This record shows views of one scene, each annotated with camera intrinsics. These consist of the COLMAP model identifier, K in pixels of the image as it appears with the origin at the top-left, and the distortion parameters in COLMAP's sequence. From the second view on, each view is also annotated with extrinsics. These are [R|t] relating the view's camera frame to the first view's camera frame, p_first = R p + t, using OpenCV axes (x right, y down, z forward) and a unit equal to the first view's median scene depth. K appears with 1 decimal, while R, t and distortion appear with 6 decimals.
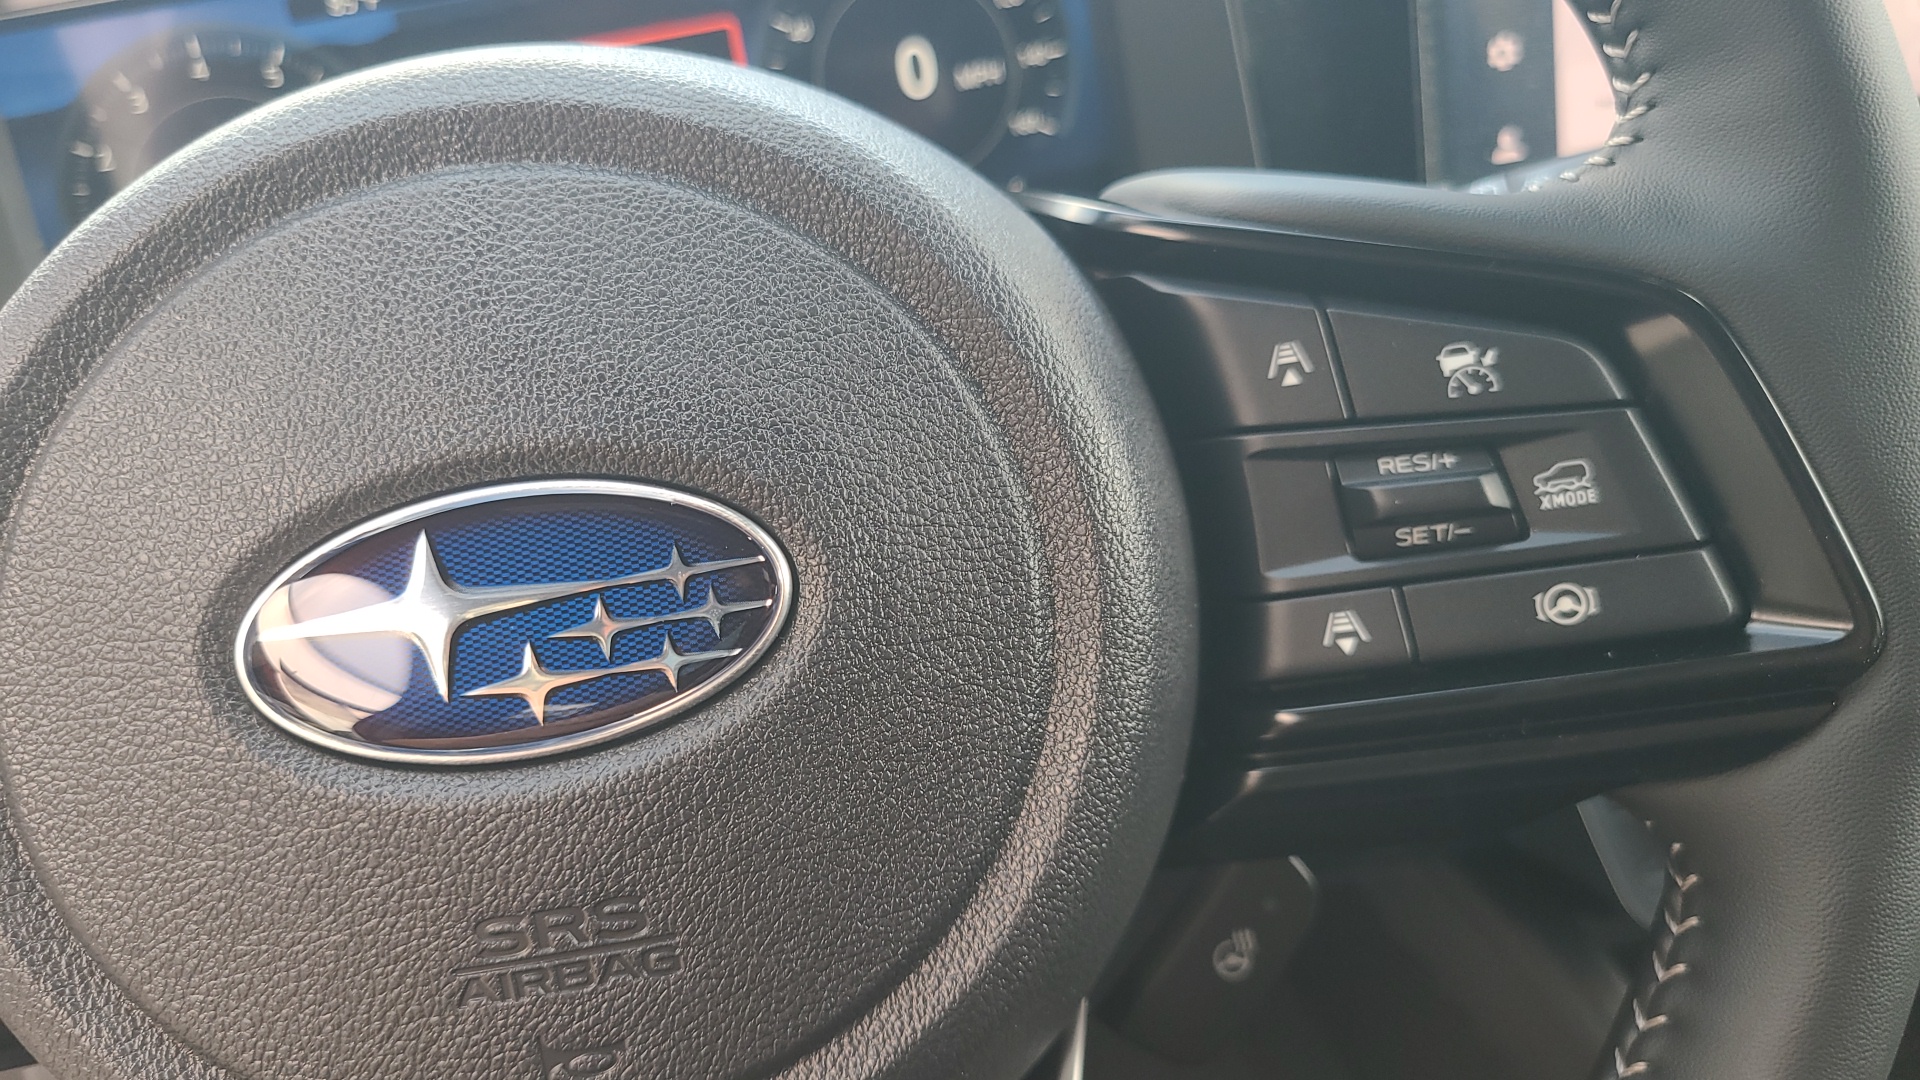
lens RADIAL K [[1437.1, 0, 902.1], [0, 1437.1, 546.4], [0, 0, 1]] dist [0.046860, -0.019725]
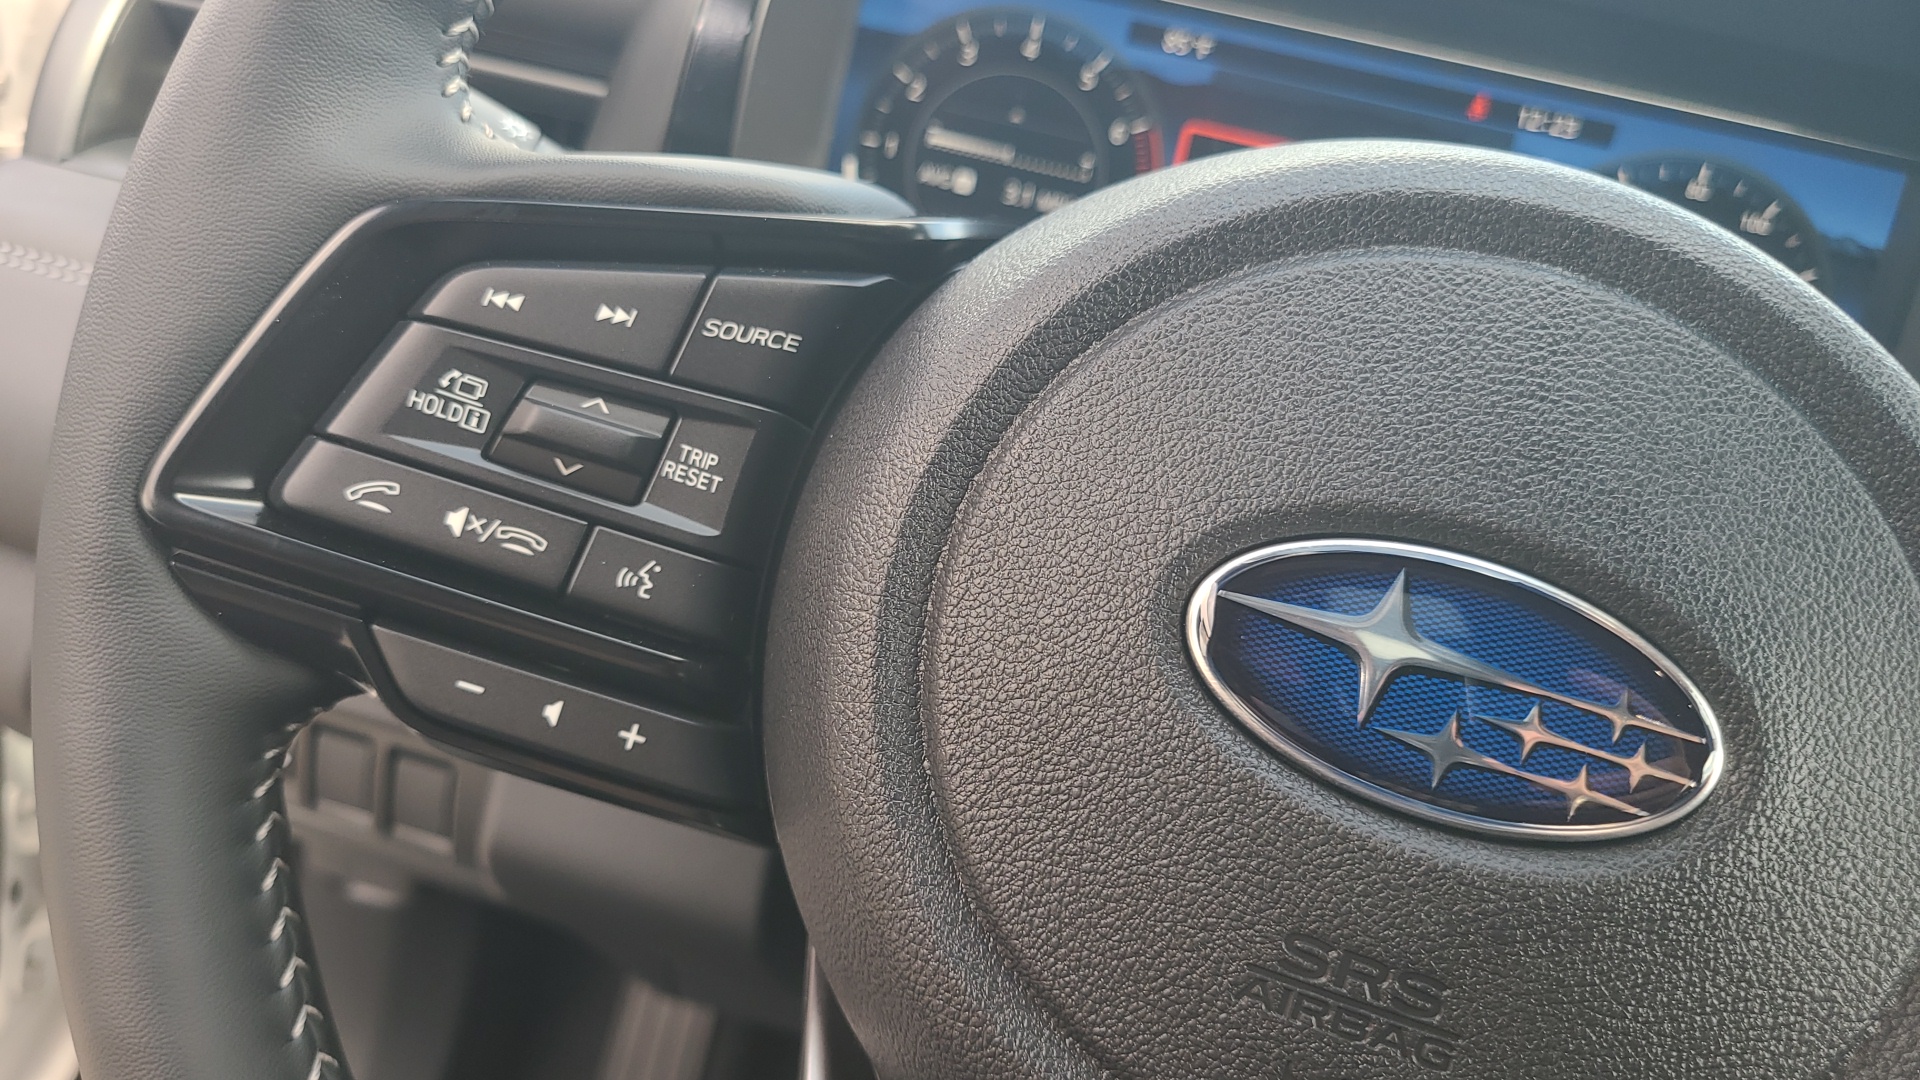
lens RADIAL K [[1437.1, 0, 963.1], [0, 1437.1, 554.1], [0, 0, 1]] dist [0.046860, -0.019725]
pose [[0.882954, 0.439170, -0.165894, -0.421780], [-0.449610, 0.892732, -0.029682, 0.146310], [0.135064, 0.100795, 0.985697, -0.070983]]
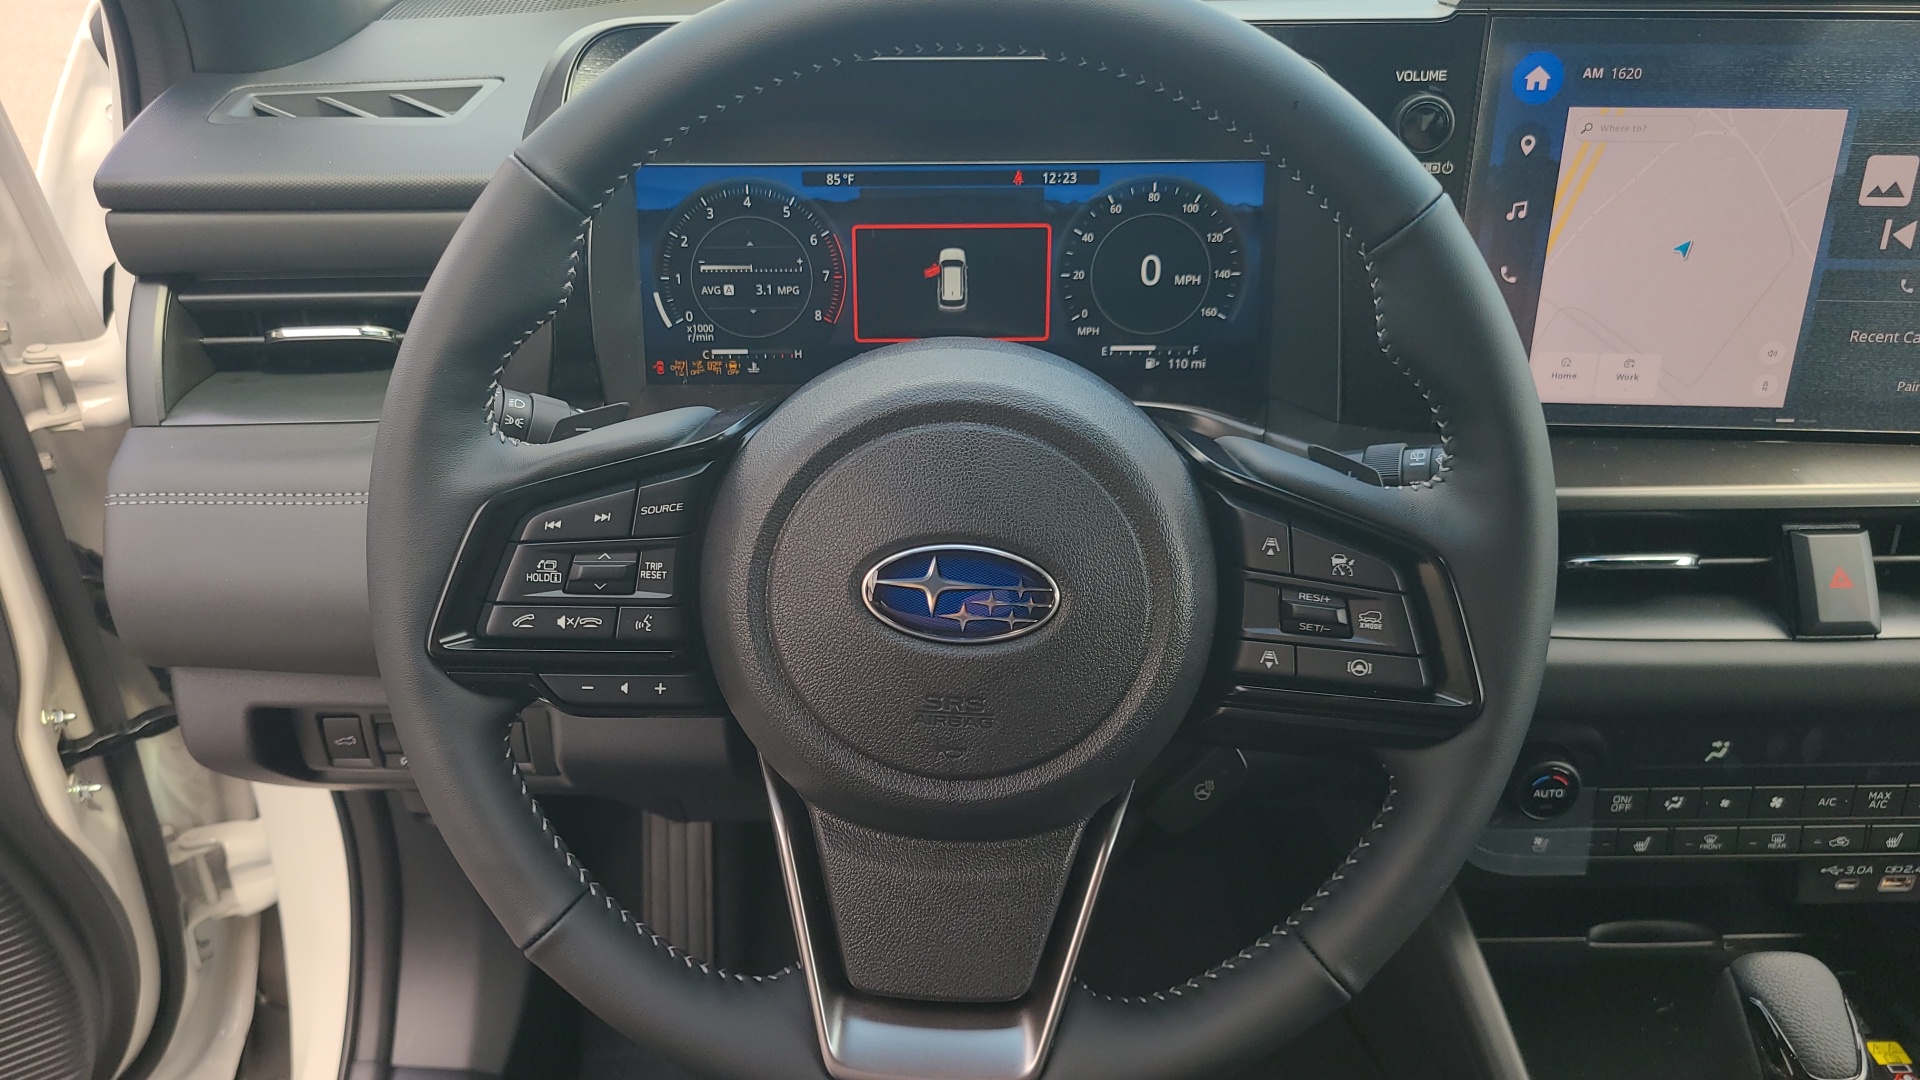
lens RADIAL K [[1437.1, 0, 967.9], [0, 1437.1, 523.7], [0, 0, 1]] dist [0.046860, -0.019725]
pose [[0.977033, 0.208312, -0.044866, -0.149911], [-0.205926, 0.977157, 0.052534, -0.217696], [0.054785, -0.042089, 0.997611, -1.678030]]
